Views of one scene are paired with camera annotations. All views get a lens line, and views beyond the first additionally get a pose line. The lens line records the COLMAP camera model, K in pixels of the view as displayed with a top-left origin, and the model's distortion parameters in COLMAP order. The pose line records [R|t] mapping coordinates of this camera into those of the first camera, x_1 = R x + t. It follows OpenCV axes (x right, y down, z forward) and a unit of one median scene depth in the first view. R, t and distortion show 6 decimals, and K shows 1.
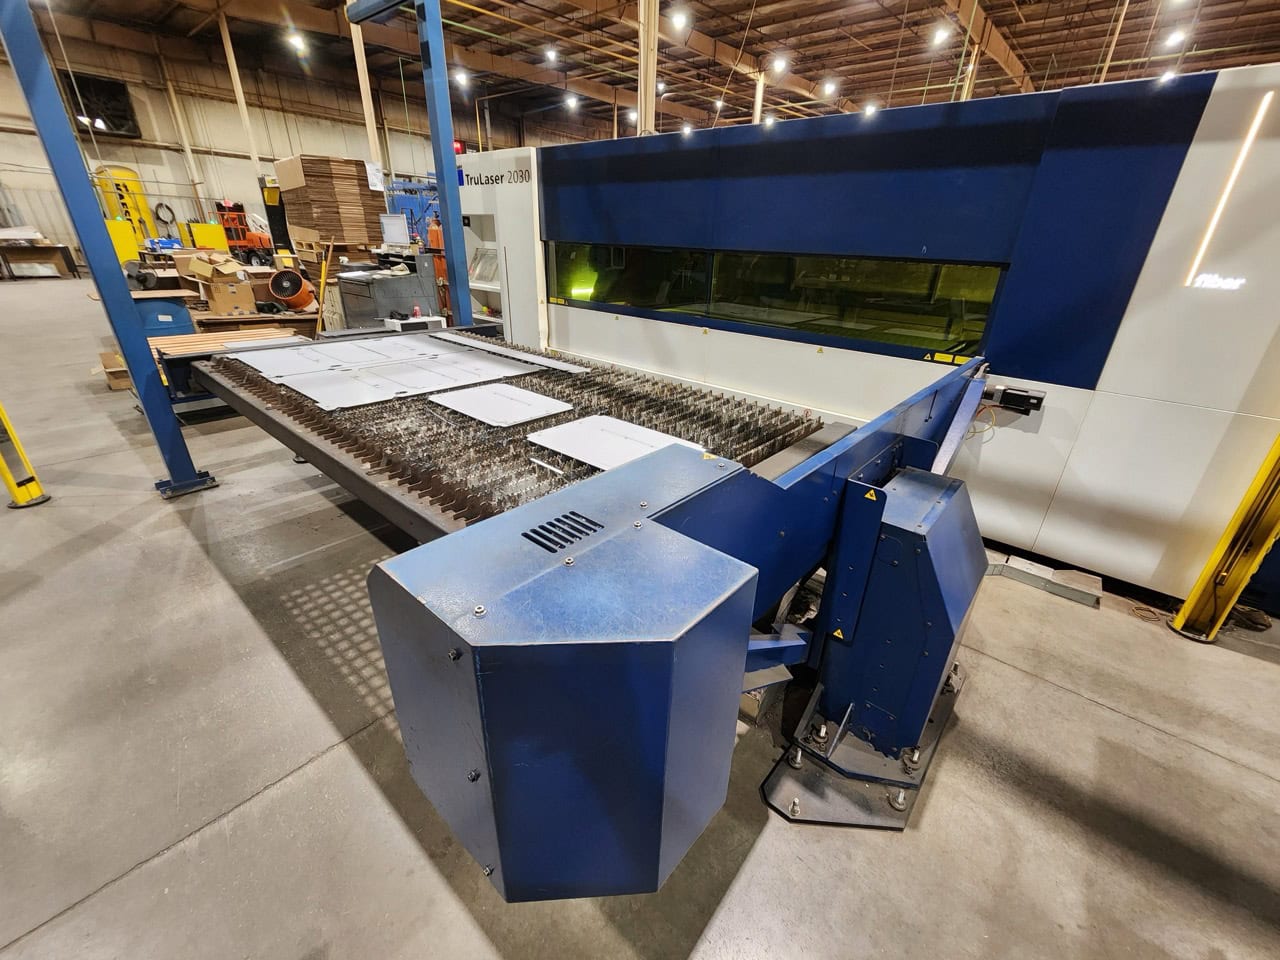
lens RADIAL K [[528.1, 0, 653.4], [0, 528.1, 477.6], [0, 0, 1]] dist [0.005522, -0.002403]
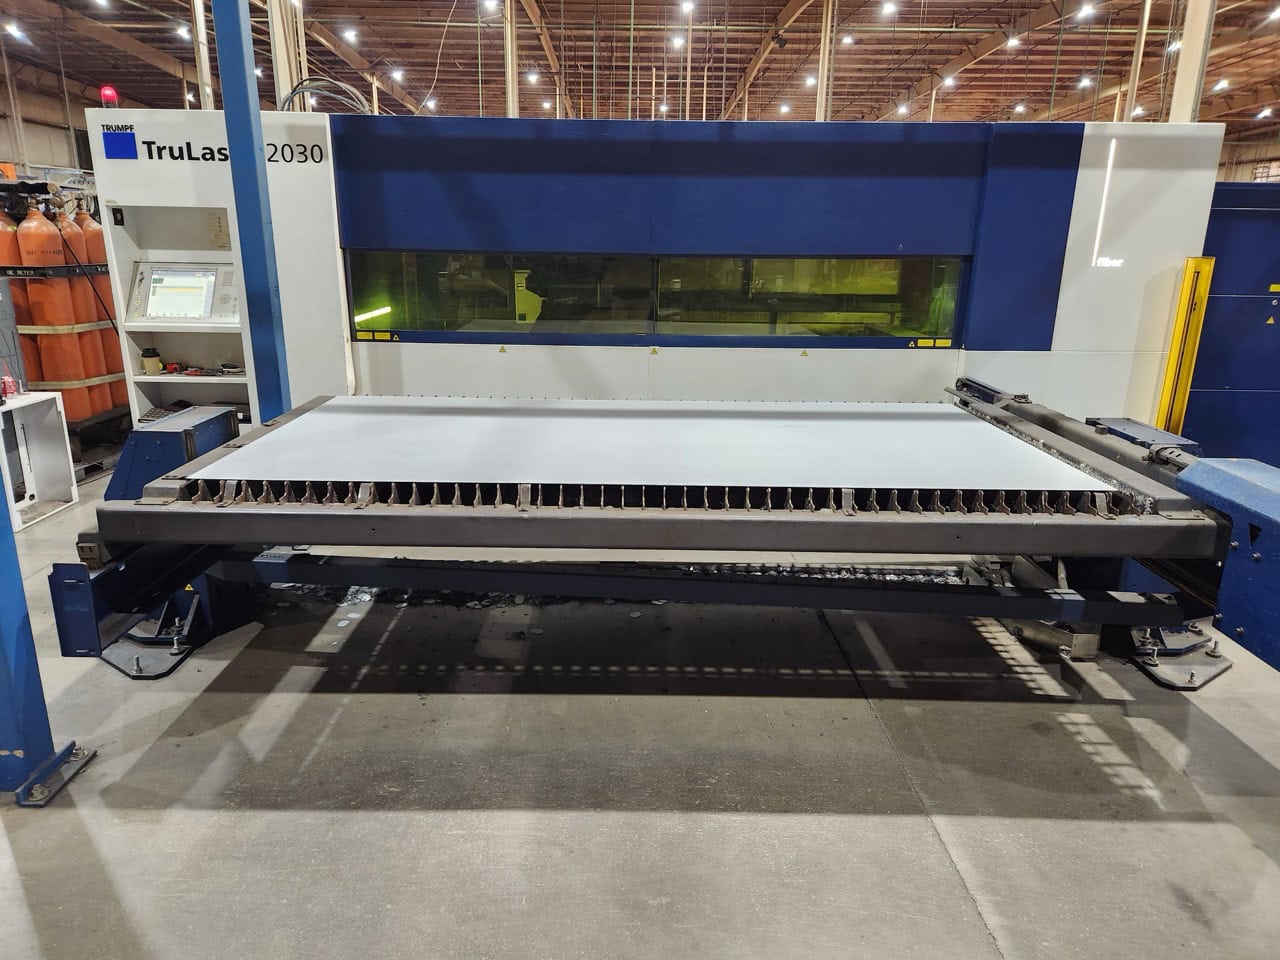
lens RADIAL K [[864.6, 0, 630.8], [0, 864.6, 479.5], [0, 0, 1]] dist [0.070632, -0.060855]
pose [[0.764230, -0.202028, 0.612484, -0.562126], [0.278647, 0.959891, -0.031062, -0.040496], [-0.581643, 0.194405, 0.789872, 0.008606]]
